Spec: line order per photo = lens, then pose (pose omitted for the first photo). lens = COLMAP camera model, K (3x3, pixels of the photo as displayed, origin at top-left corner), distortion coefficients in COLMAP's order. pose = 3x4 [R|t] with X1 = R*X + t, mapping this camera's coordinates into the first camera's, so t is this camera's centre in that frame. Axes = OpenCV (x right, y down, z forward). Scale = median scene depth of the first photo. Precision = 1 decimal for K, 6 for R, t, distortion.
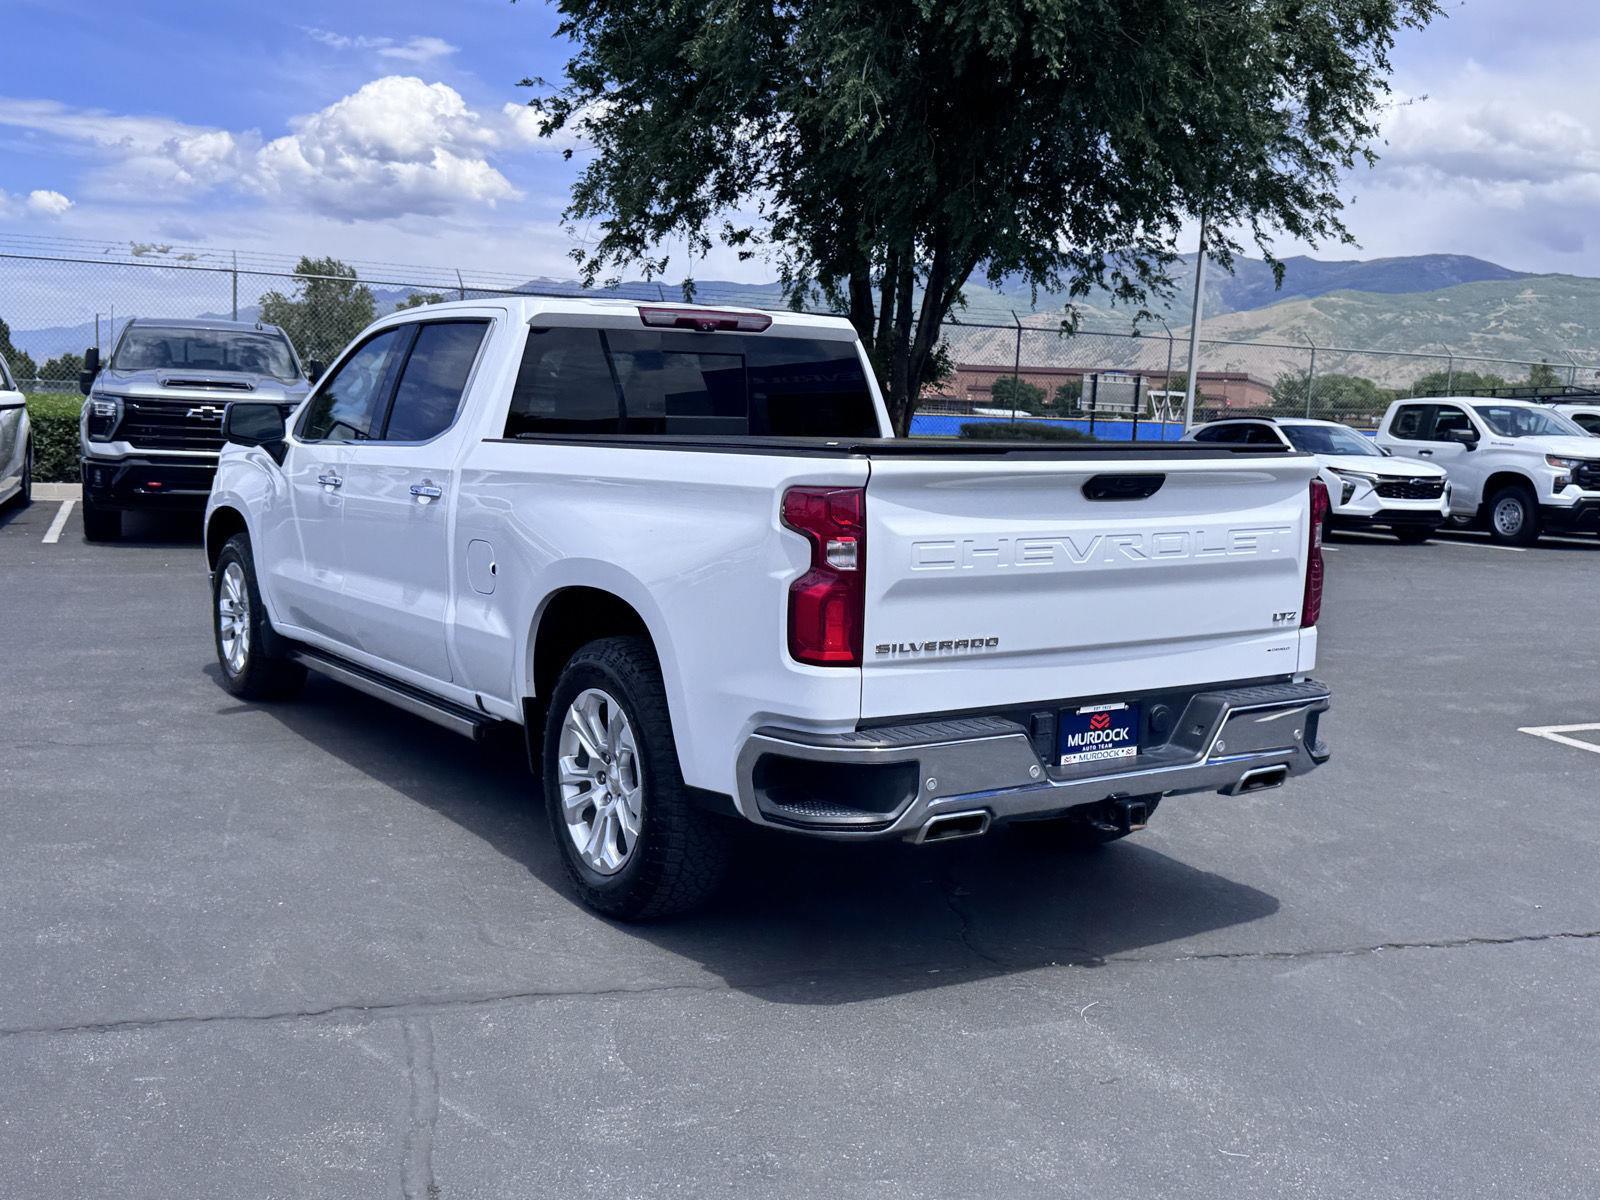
lens RADIAL K [[1617.1, 0, 805.8], [0, 1617.1, 598.5], [0, 0, 1]] dist [0.183506, -0.410701]
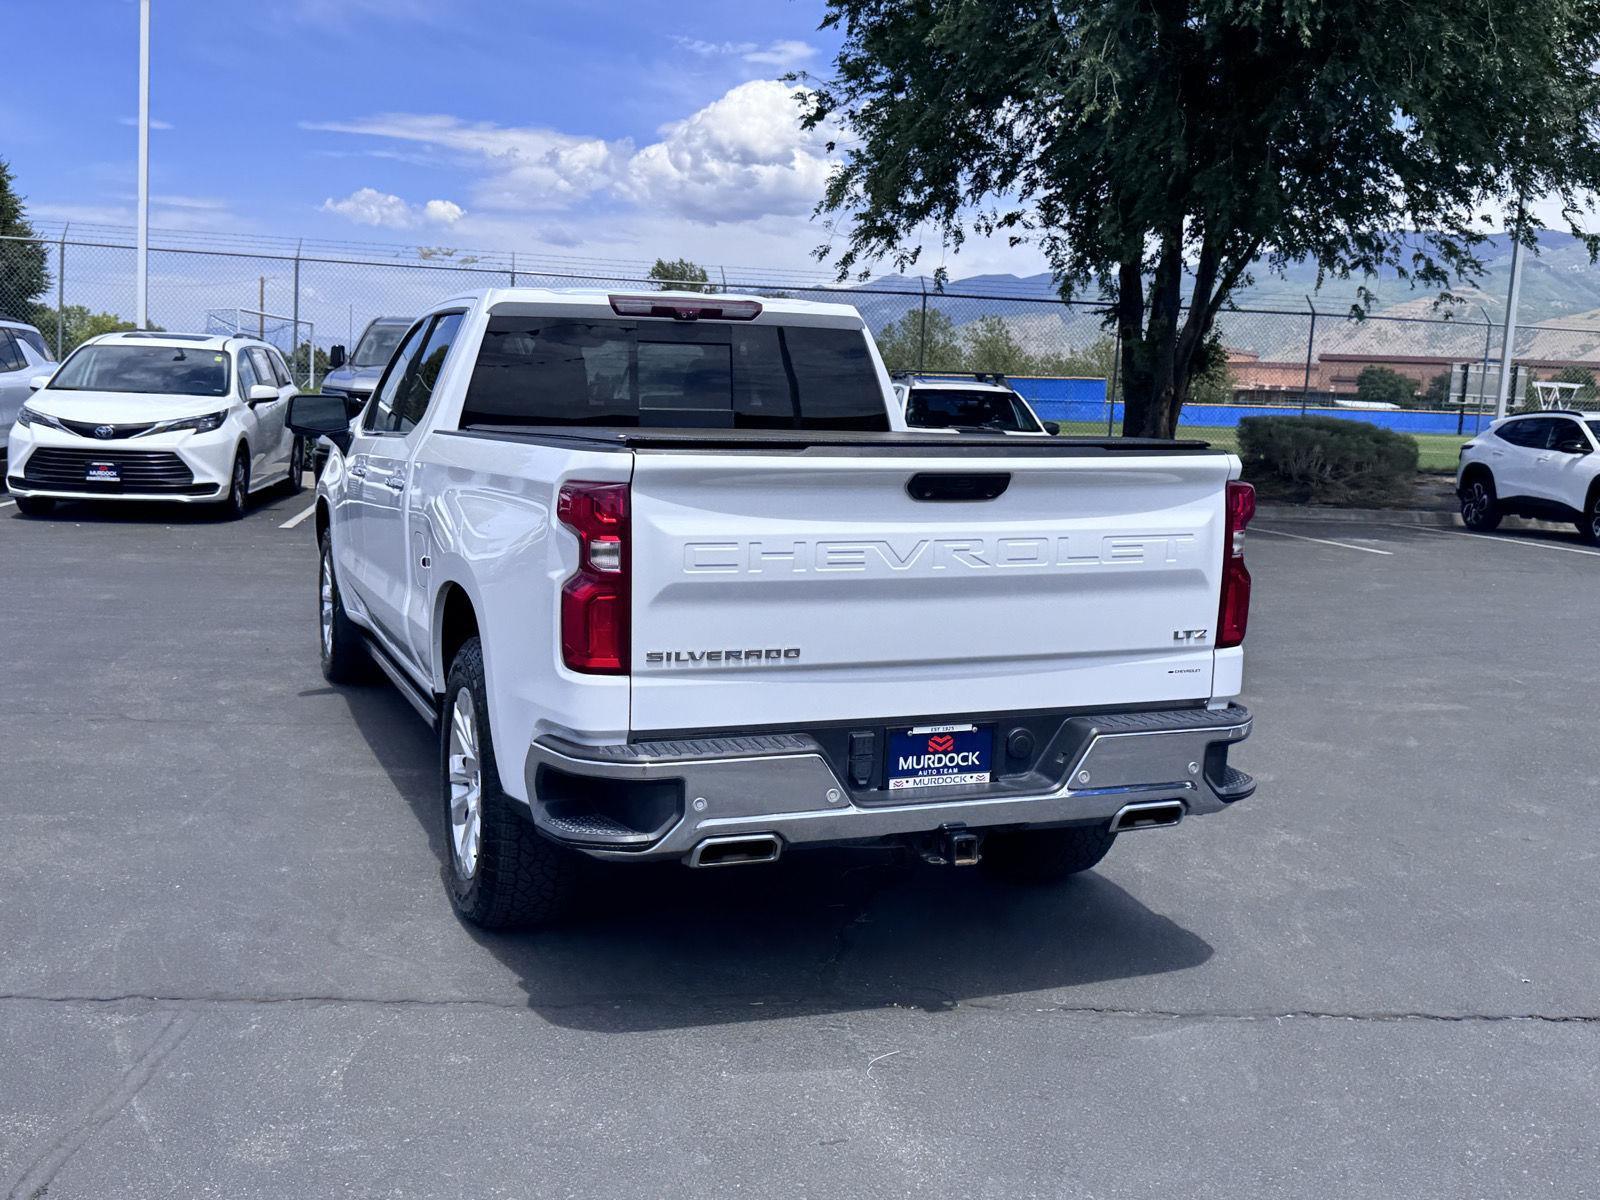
lens RADIAL K [[1614.5, 0, 792.9], [0, 1614.5, 611.8], [0, 0, 1]] dist [0.187344, -0.418561]
pose [[0.977093, 0.028018, -0.210962, 0.269541], [-0.025561, 0.999570, 0.014365, -0.008669], [0.211273, -0.008644, 0.977389, 0.090027]]
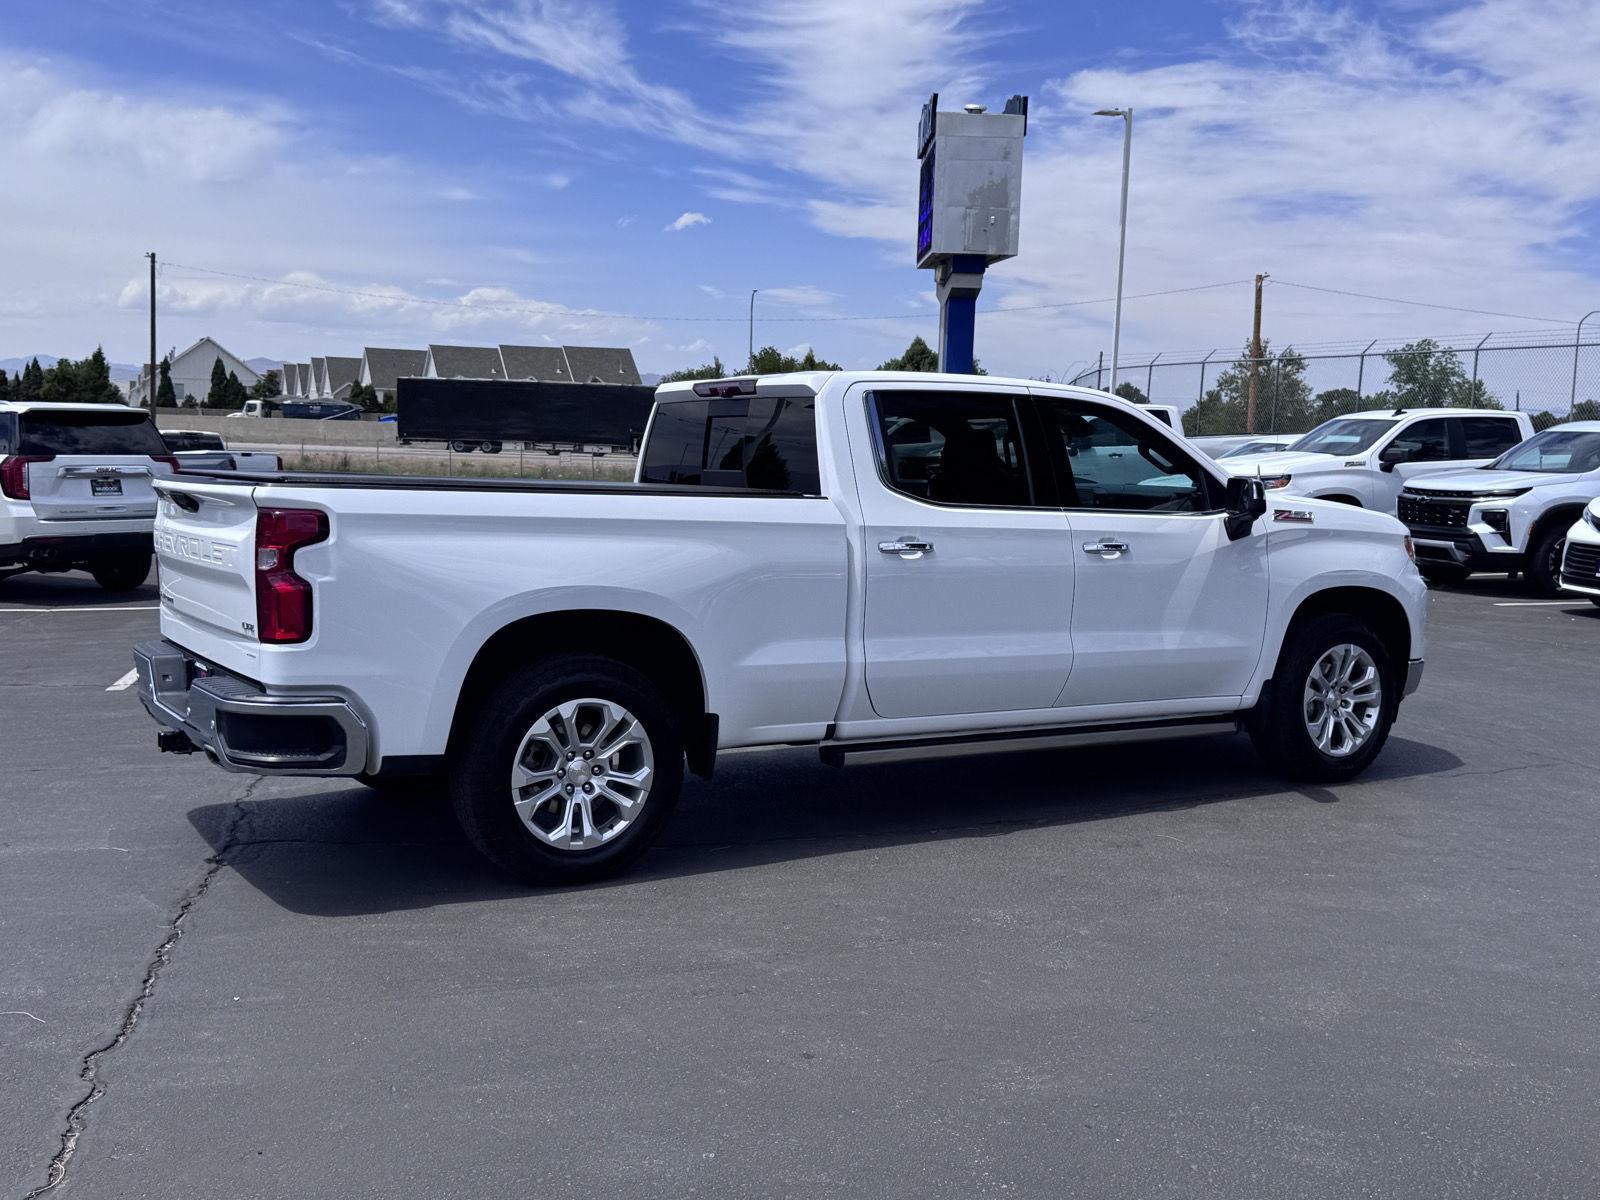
lens RADIAL K [[1605.3, 0, 805.0], [0, 1605.3, 605.1], [0, 0, 1]] dist [0.188171, -0.387749]
pose [[-0.020769, 0.067463, -0.997506, 1.418182], [-0.136170, 0.988233, 0.069671, -0.135631], [0.990468, 0.137277, -0.011338, 1.400267]]
